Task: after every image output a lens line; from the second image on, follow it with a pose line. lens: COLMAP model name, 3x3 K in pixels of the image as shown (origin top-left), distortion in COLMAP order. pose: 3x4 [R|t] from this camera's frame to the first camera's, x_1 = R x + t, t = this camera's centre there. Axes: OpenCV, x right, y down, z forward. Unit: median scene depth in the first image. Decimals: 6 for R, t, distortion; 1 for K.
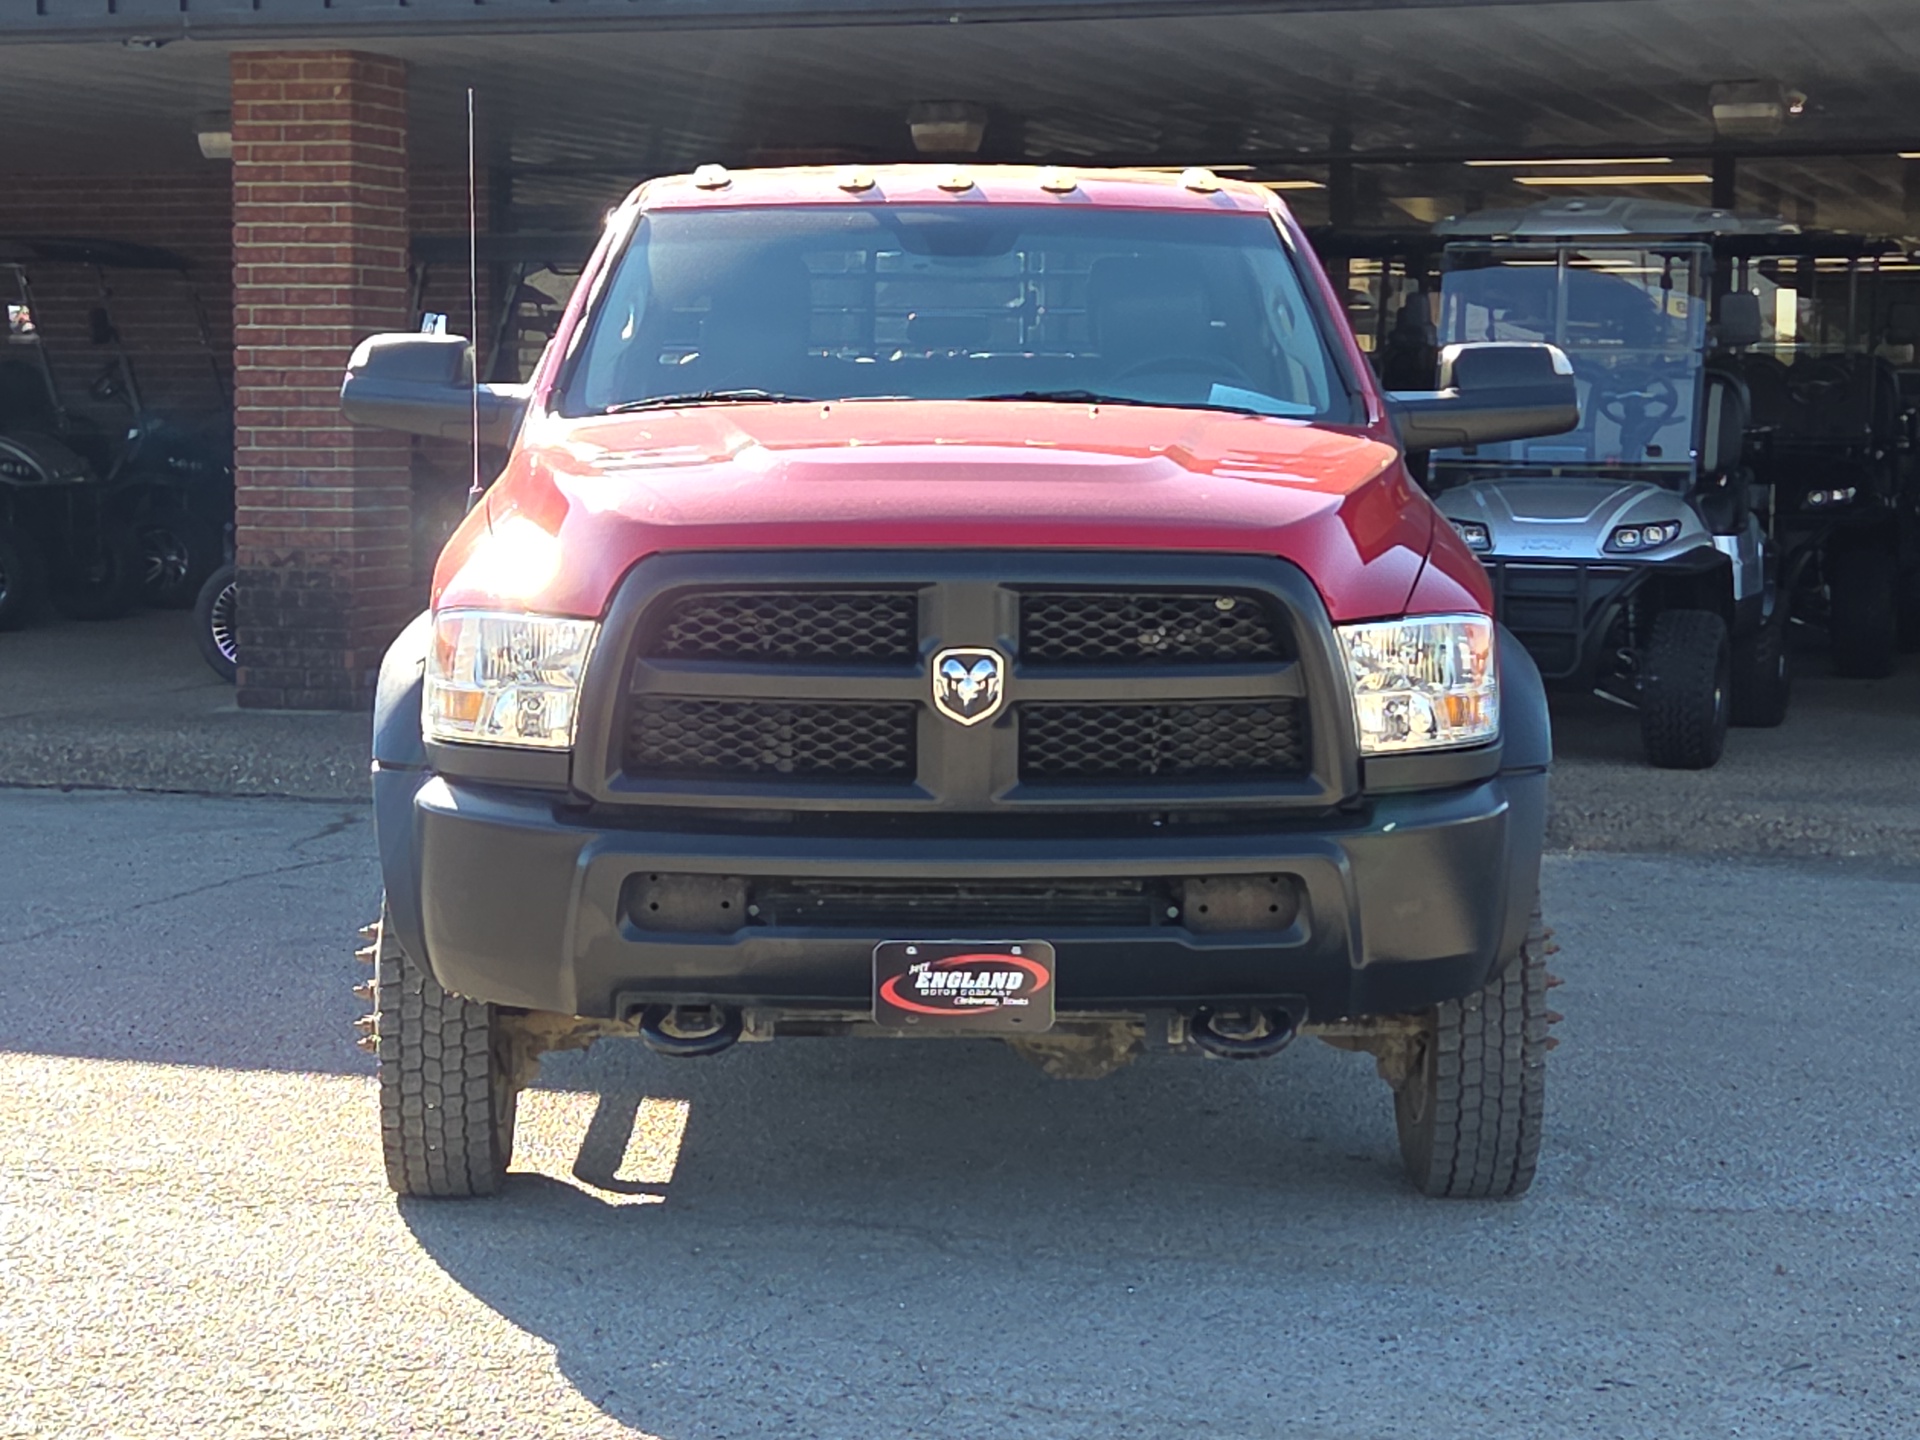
lens RADIAL K [[4023.1, 0, 966.4], [0, 4023.1, 716.2], [0, 0, 1]] dist [0.094452, 0.000000]
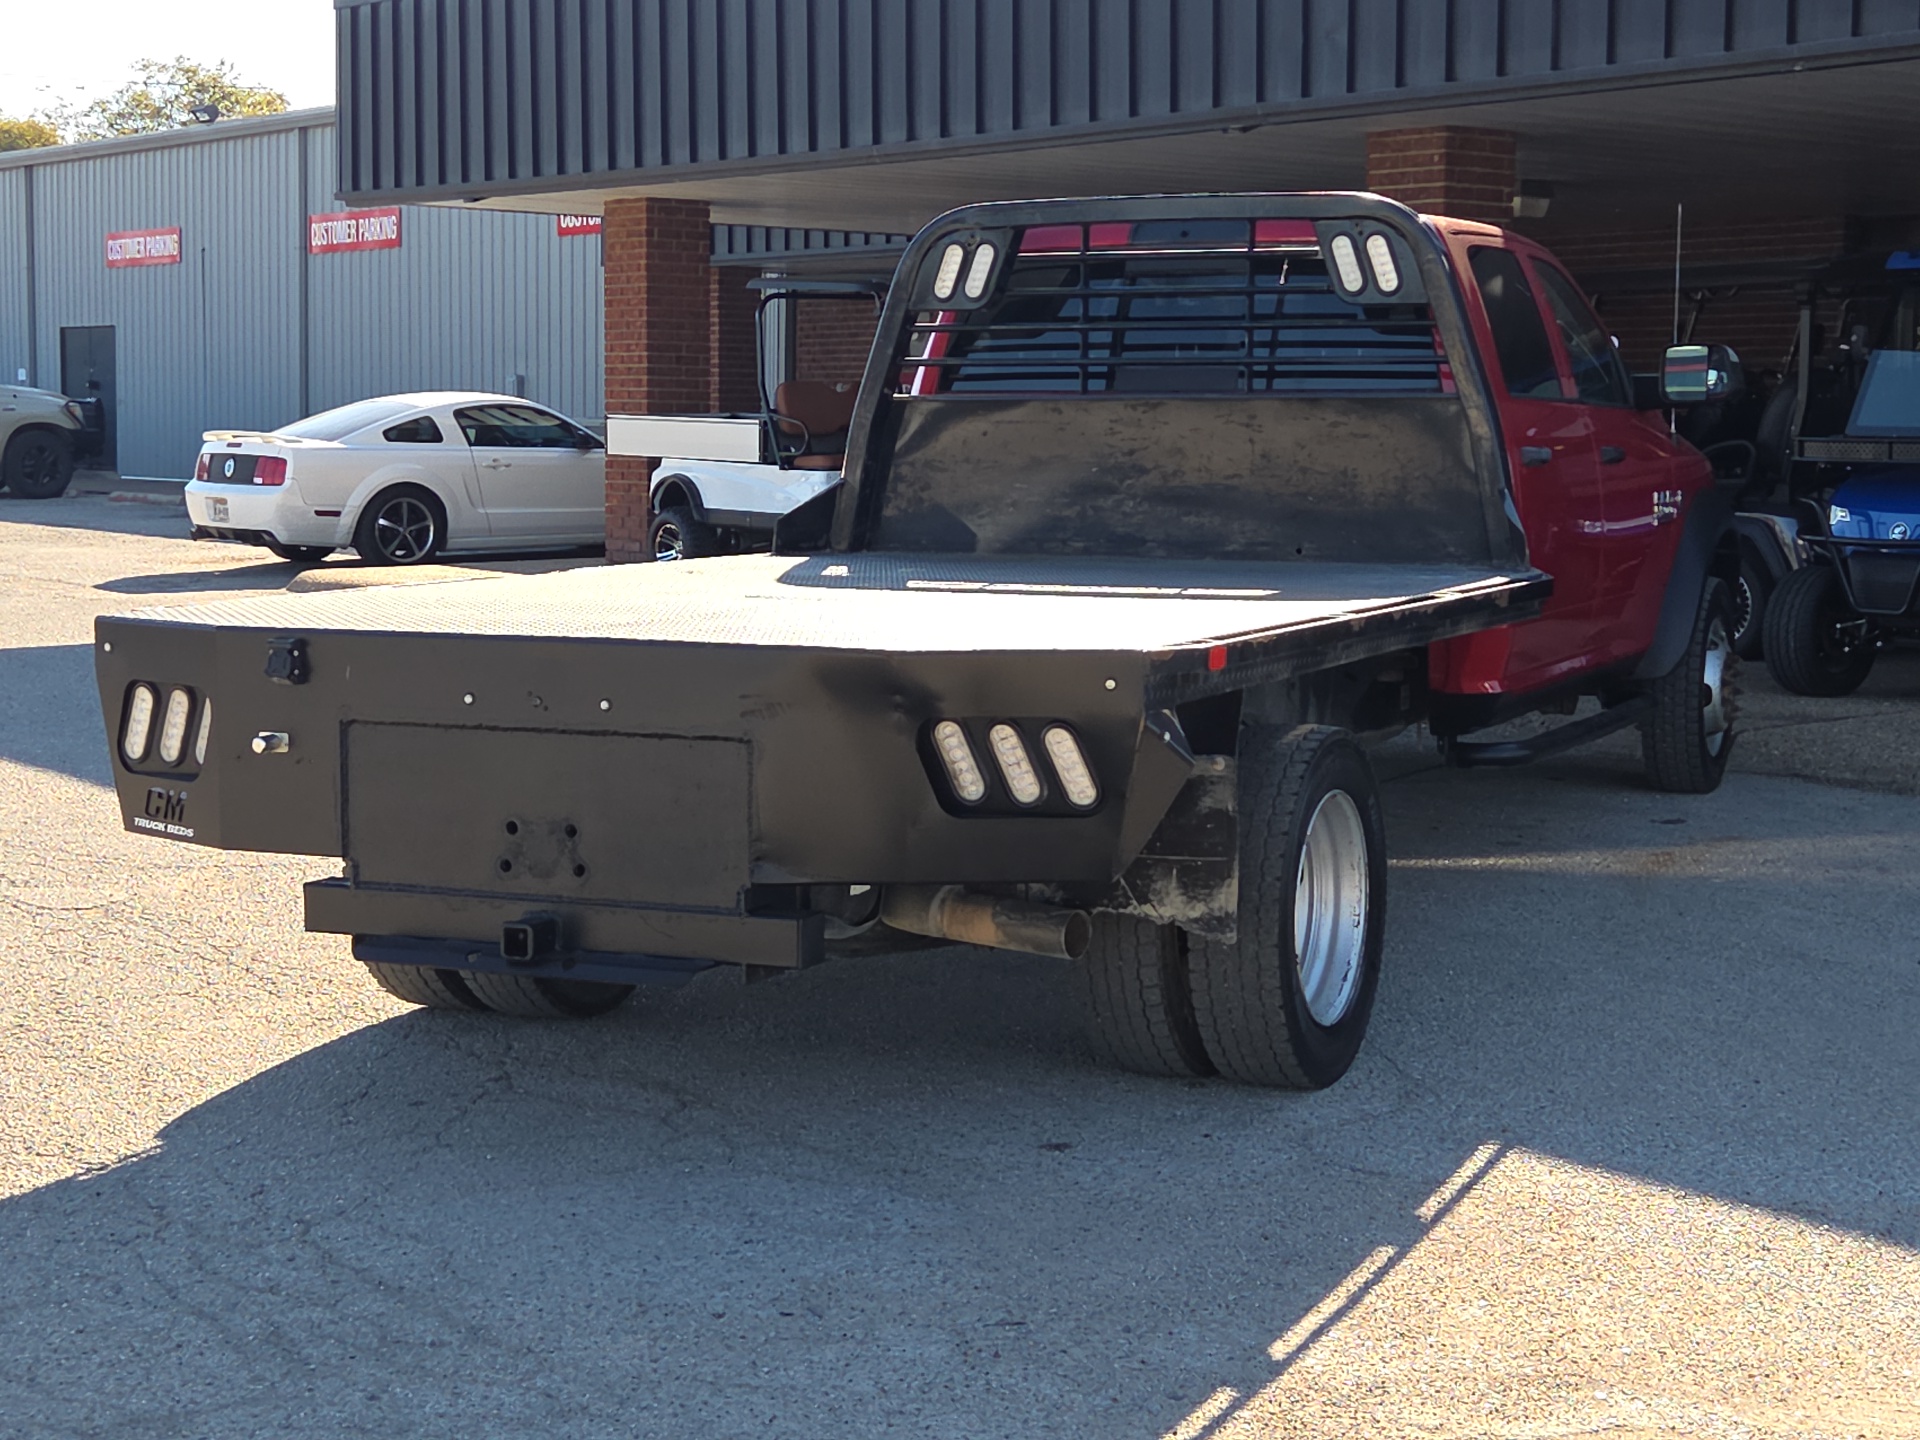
lens RADIAL K [[3004.7, 0, 970.6], [0, 3004.7, 714.6], [0, 0, 1]] dist [0.072052, 0.000000]
pose [[0.844573, 0.053416, -0.532770, 0.413660], [-0.042364, 0.998558, 0.032958, -0.013005], [0.533763, -0.005265, 0.845618, 0.232787]]
